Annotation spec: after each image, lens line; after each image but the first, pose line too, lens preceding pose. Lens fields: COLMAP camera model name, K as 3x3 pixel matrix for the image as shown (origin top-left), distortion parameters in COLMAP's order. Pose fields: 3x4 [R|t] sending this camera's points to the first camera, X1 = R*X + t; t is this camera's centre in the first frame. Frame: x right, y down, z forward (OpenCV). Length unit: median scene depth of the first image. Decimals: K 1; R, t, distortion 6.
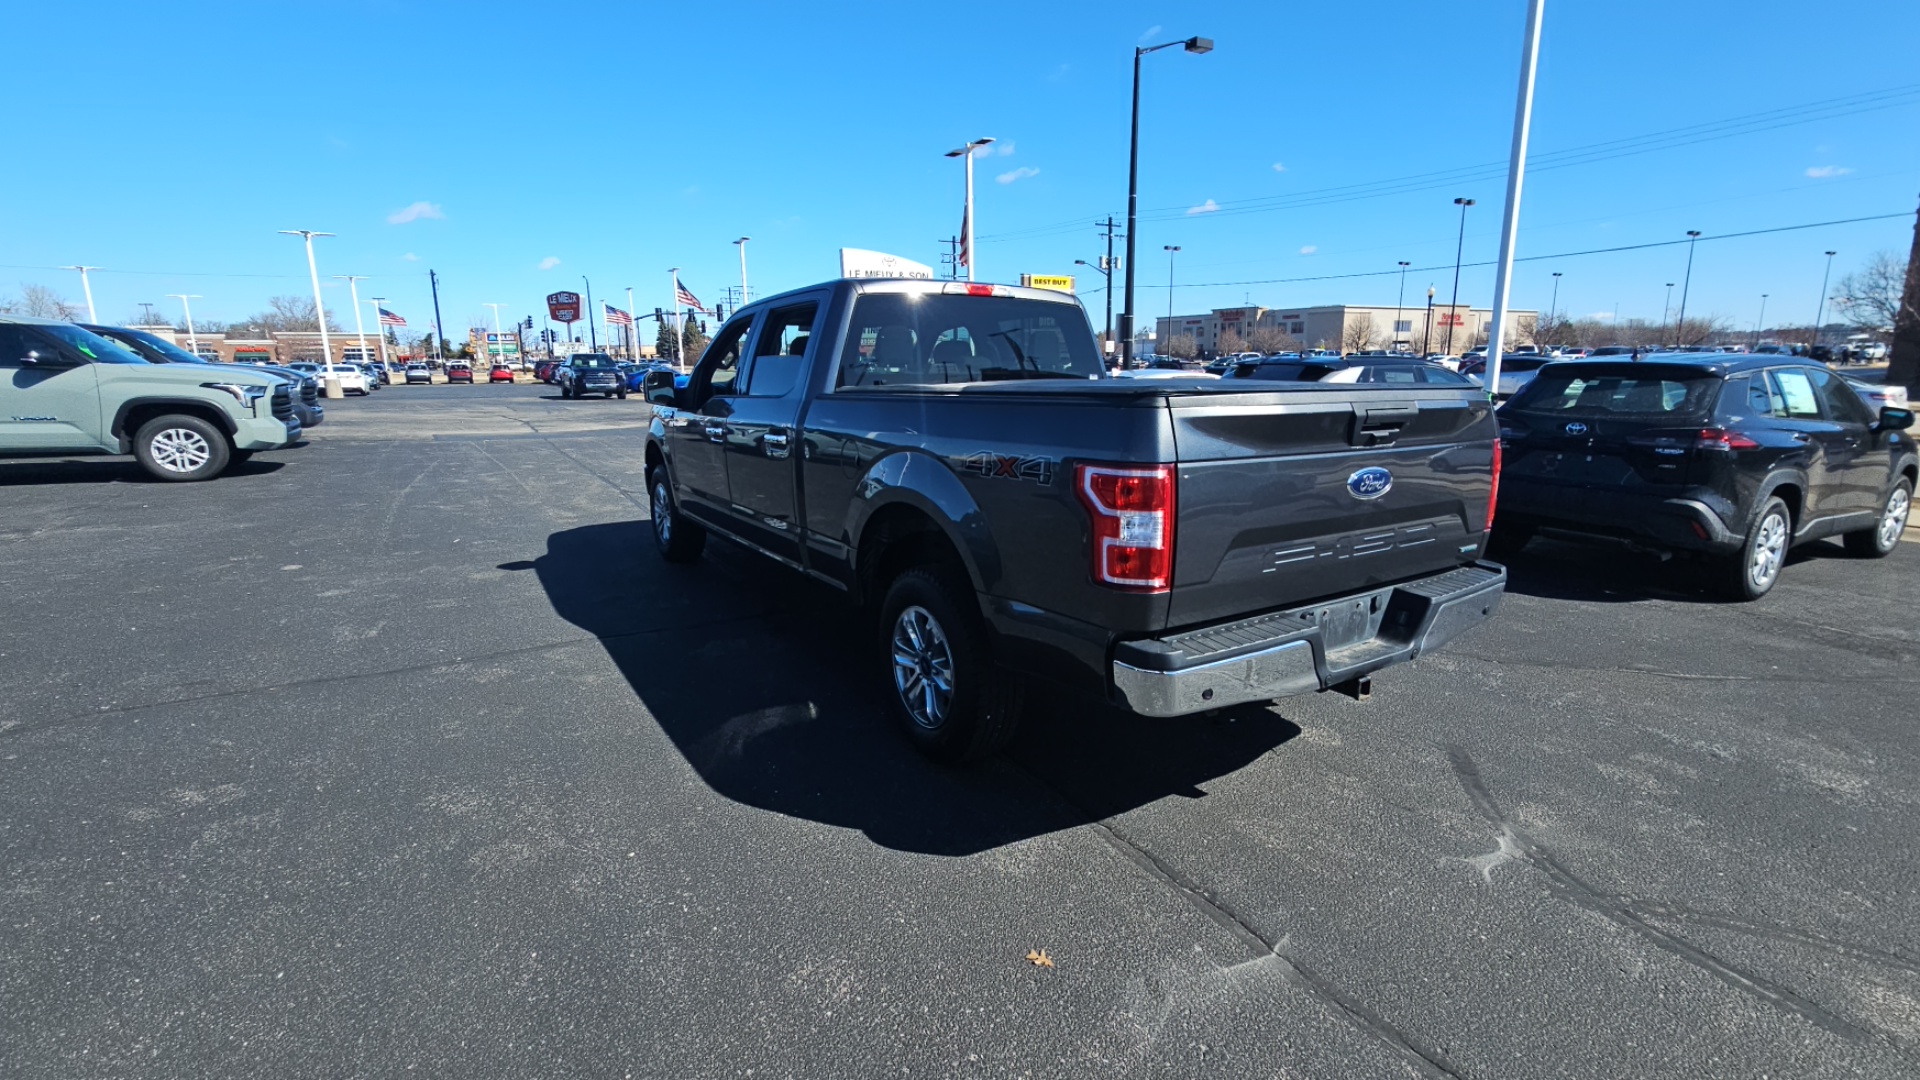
lens RADIAL K [[855.0, 0, 974.1], [0, 855.0, 539.3], [0, 0, 1]] dist [0.009249, -0.006876]
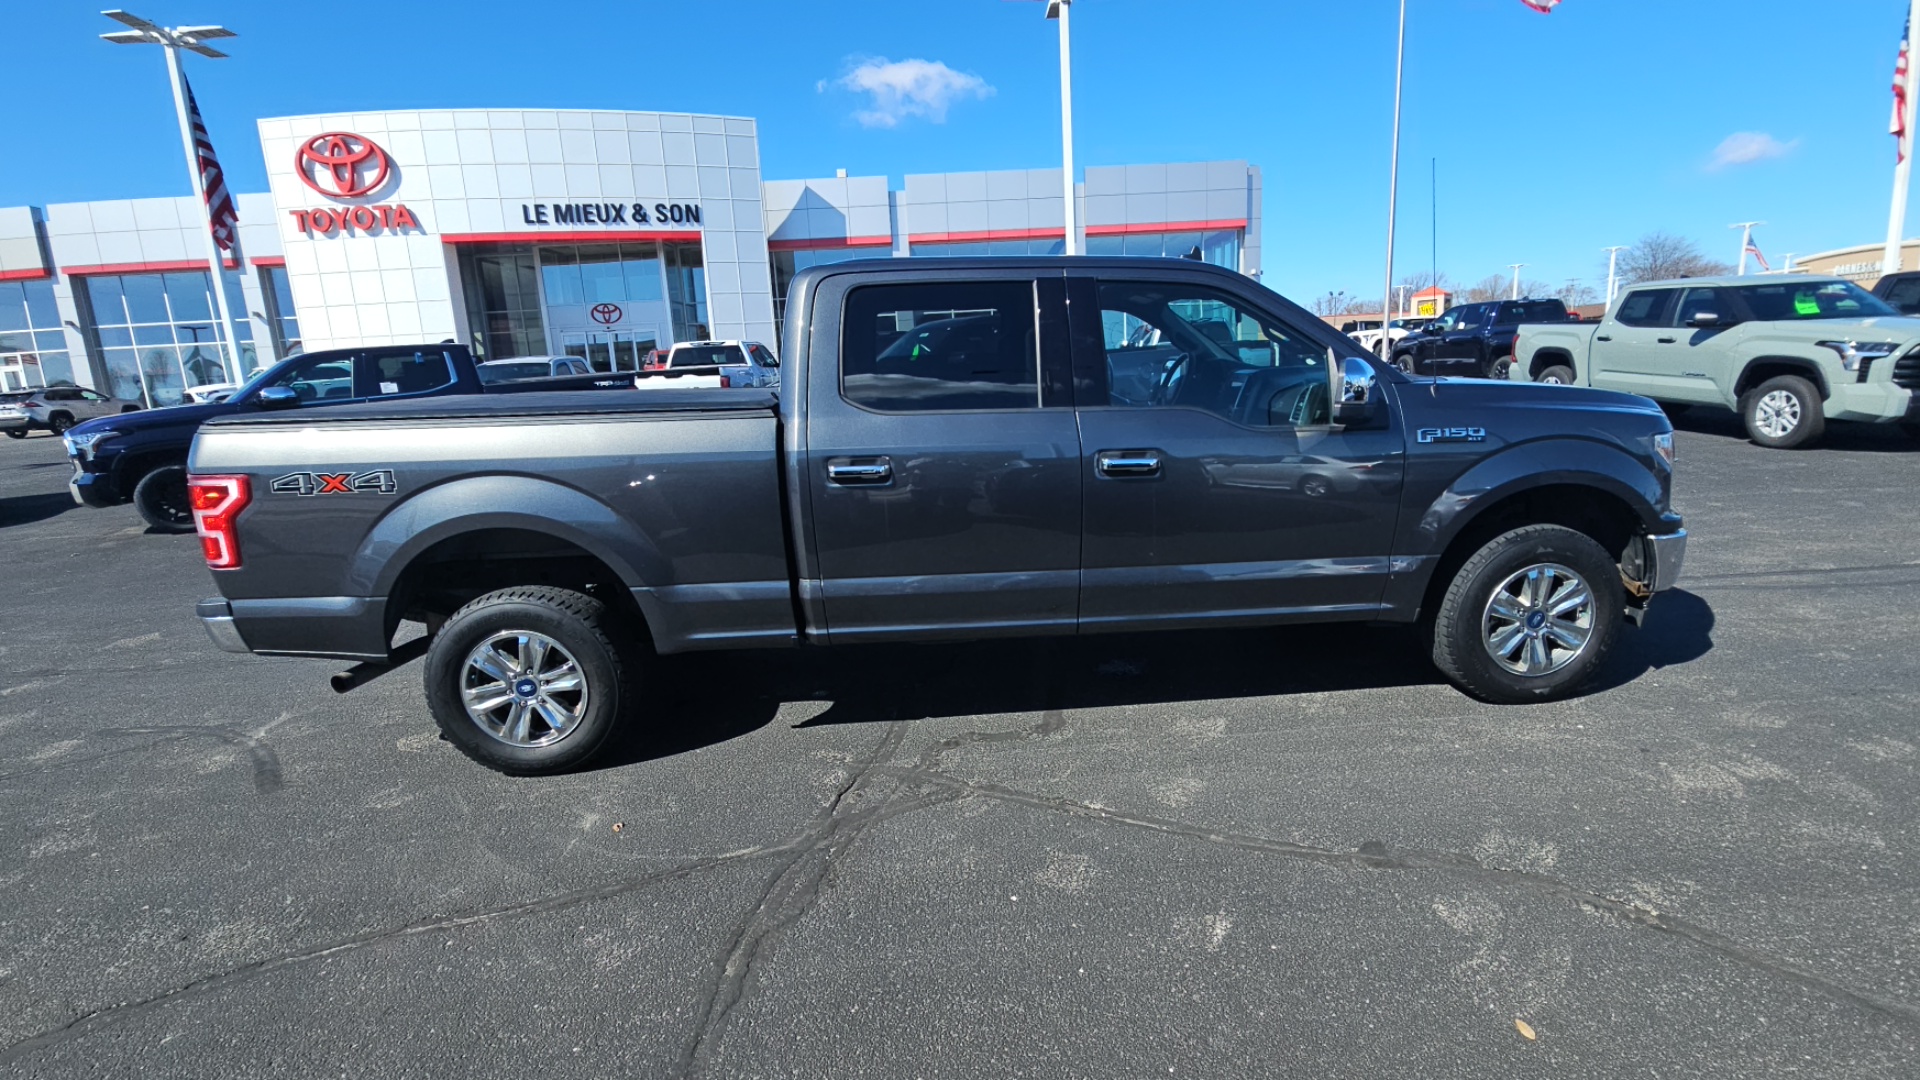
lens RADIAL K [[855.0, 0, 982.7], [0, 855.0, 552.0], [0, 0, 1]] dist [0.009249, -0.006876]
pose [[-0.502078, 0.214760, -0.837733, 0.312338], [-0.128404, 0.939428, 0.317786, -0.144812], [0.855237, 0.267122, -0.444090, 0.702289]]
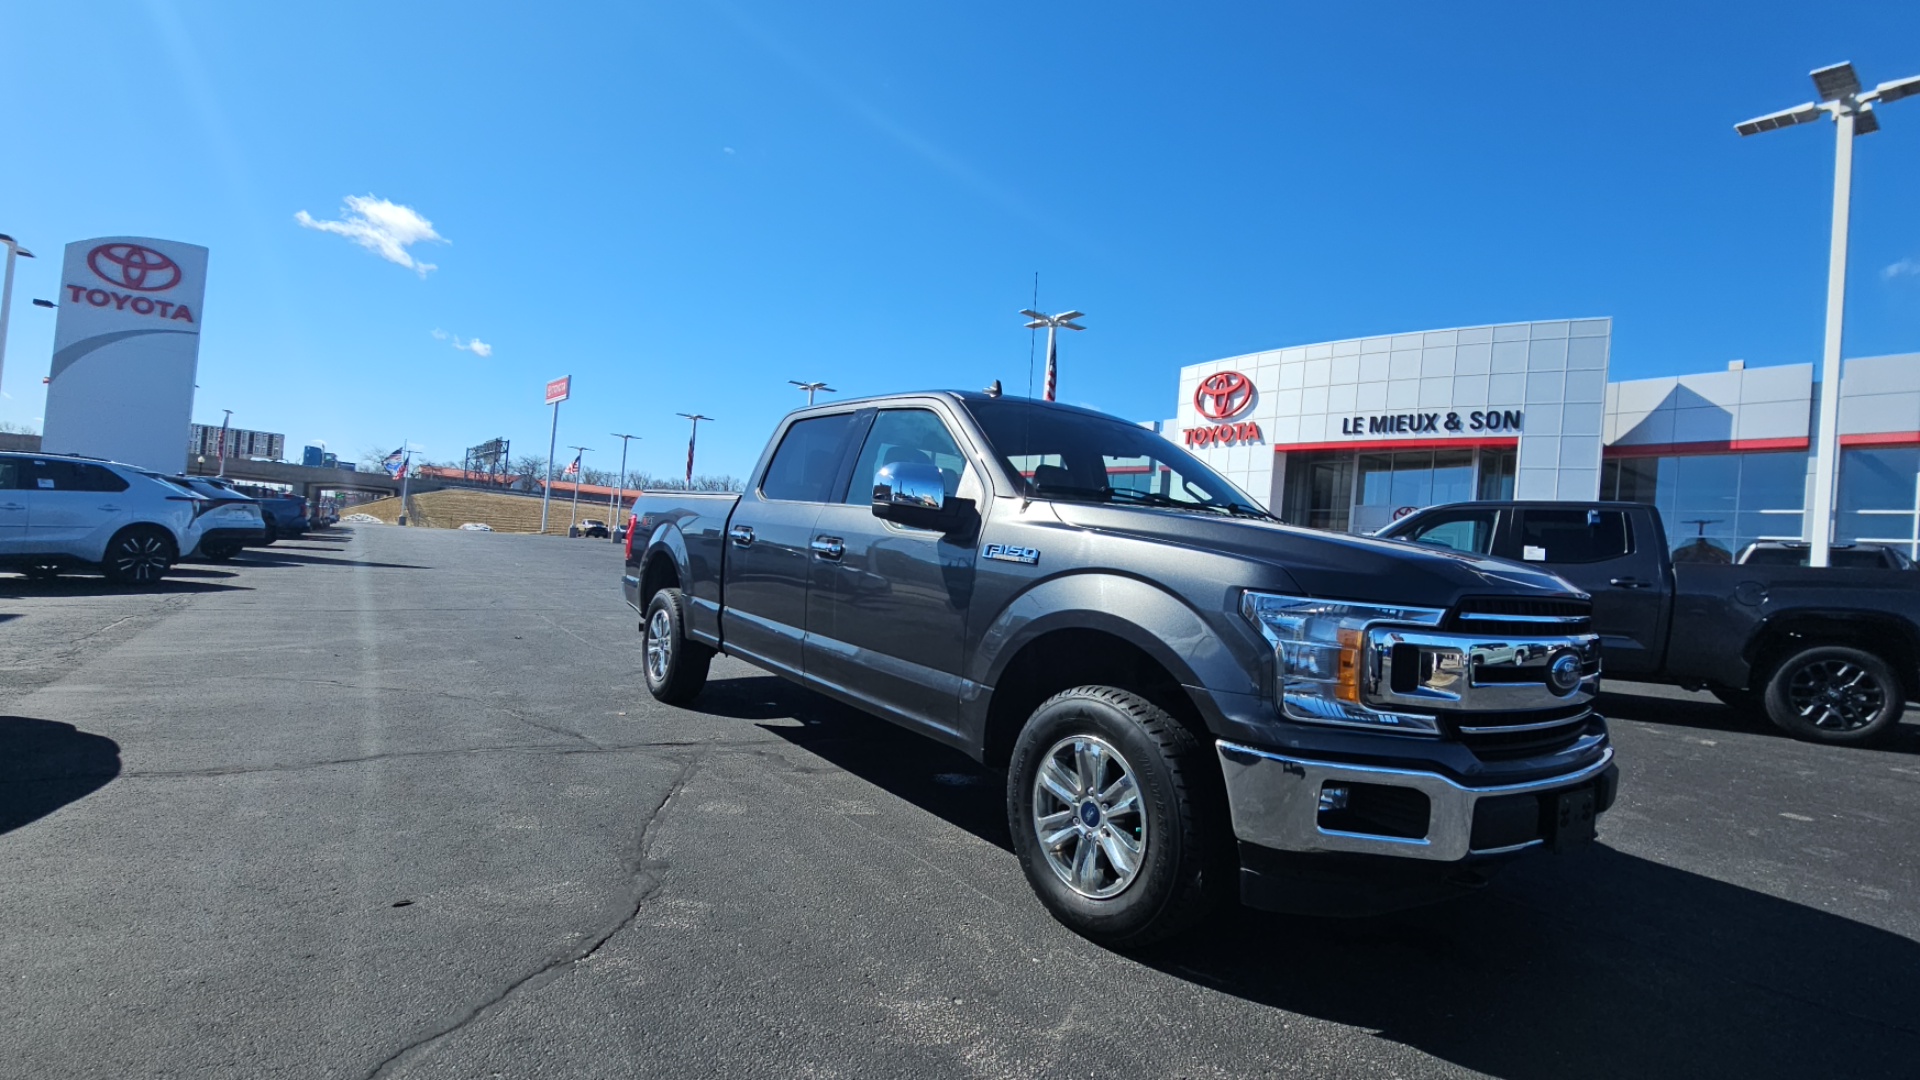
lens RADIAL K [[855.0, 0, 985.2], [0, 855.0, 567.5], [0, 0, 1]] dist [0.009249, -0.006876]
pose [[-0.994342, -0.071811, -0.078277, -0.023822], [-0.087335, 0.972130, 0.217568, -0.163758], [0.060472, 0.223174, -0.972901, 0.977058]]
